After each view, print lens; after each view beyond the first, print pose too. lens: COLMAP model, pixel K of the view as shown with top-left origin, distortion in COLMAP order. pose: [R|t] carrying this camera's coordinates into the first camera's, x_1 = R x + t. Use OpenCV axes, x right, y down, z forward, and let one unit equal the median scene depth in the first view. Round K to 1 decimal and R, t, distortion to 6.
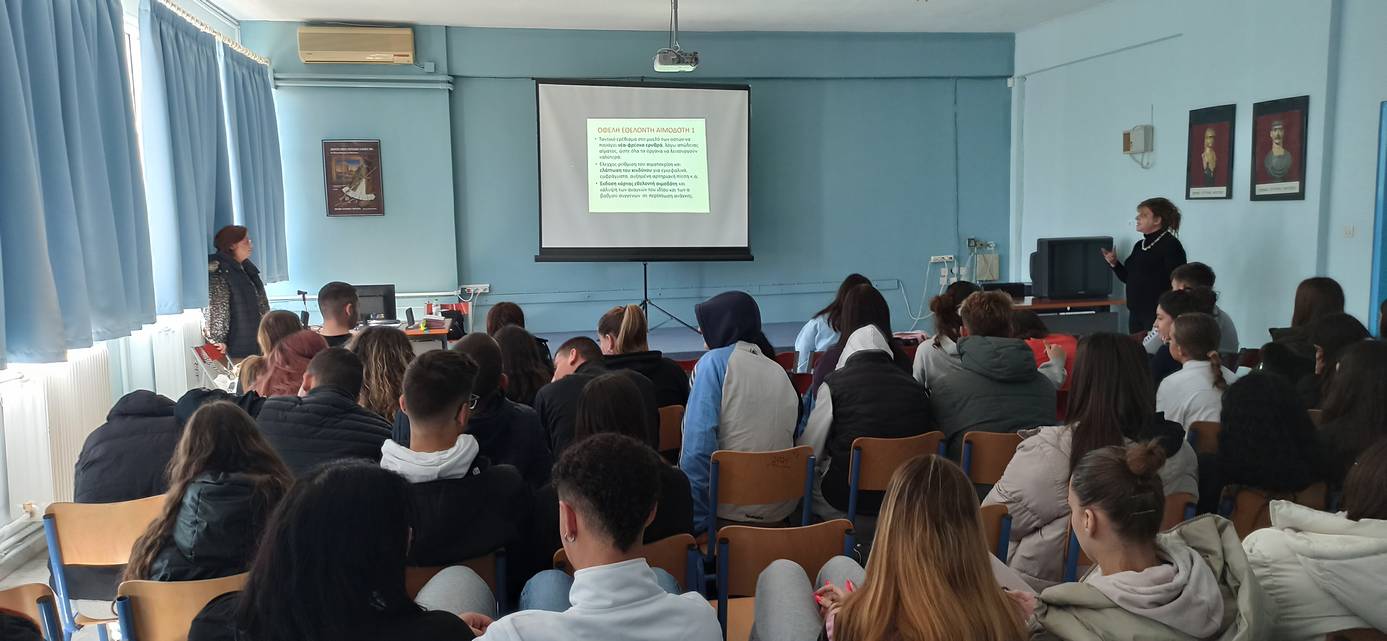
lens RADIAL K [[1033.7, 0, 693.5], [0, 1033.7, 320.5], [0, 0, 1]] dist [0.043914, -0.001199]
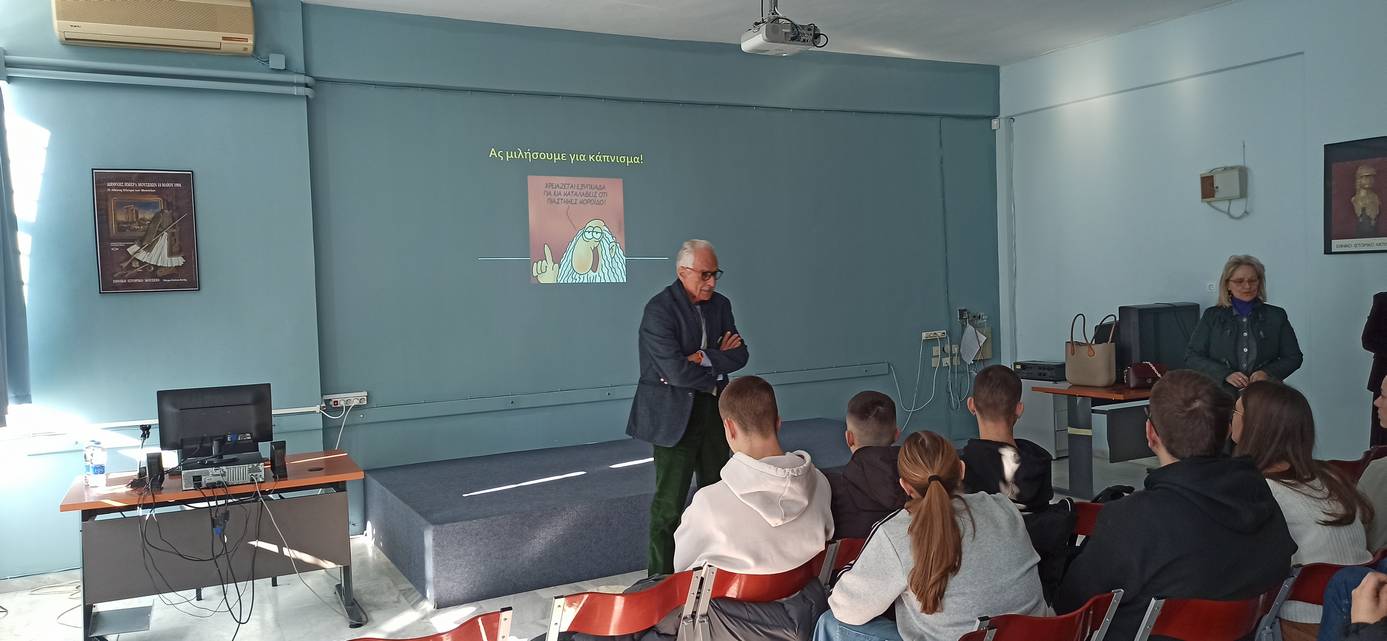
lens RADIAL K [[1033.7, 0, 693.5], [0, 1033.7, 320.5], [0, 0, 1]] dist [0.043914, -0.001199]
pose [[0.956270, -0.023142, 0.291568, -0.199059], [0.045386, 0.996531, -0.069758, -0.025982], [-0.288942, 0.079941, 0.954003, 0.317739]]
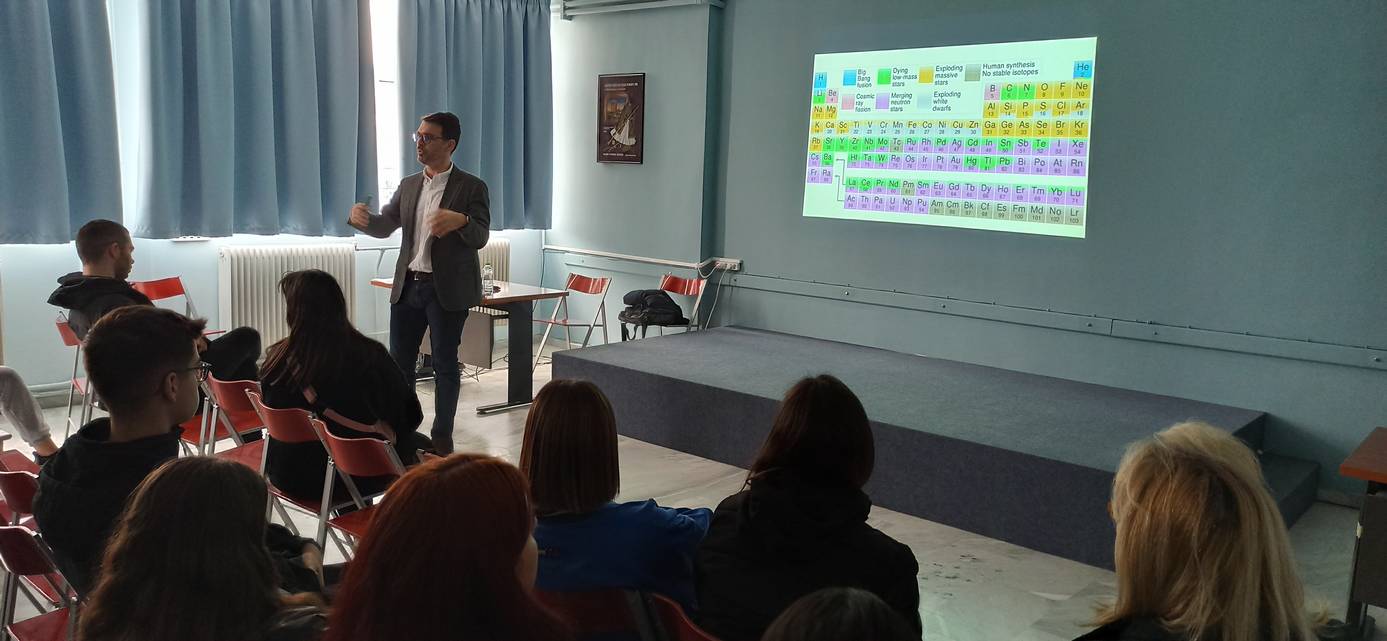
lens RADIAL K [[1033.7, 0, 693.5], [0, 1033.7, 320.5], [0, 0, 1]] dist [0.043914, -0.001199]
pose [[0.607208, 0.162349, -0.777780, 0.406485], [-0.130640, 0.985979, 0.103817, -0.069001], [0.783729, 0.038571, 0.619904, 0.520281]]
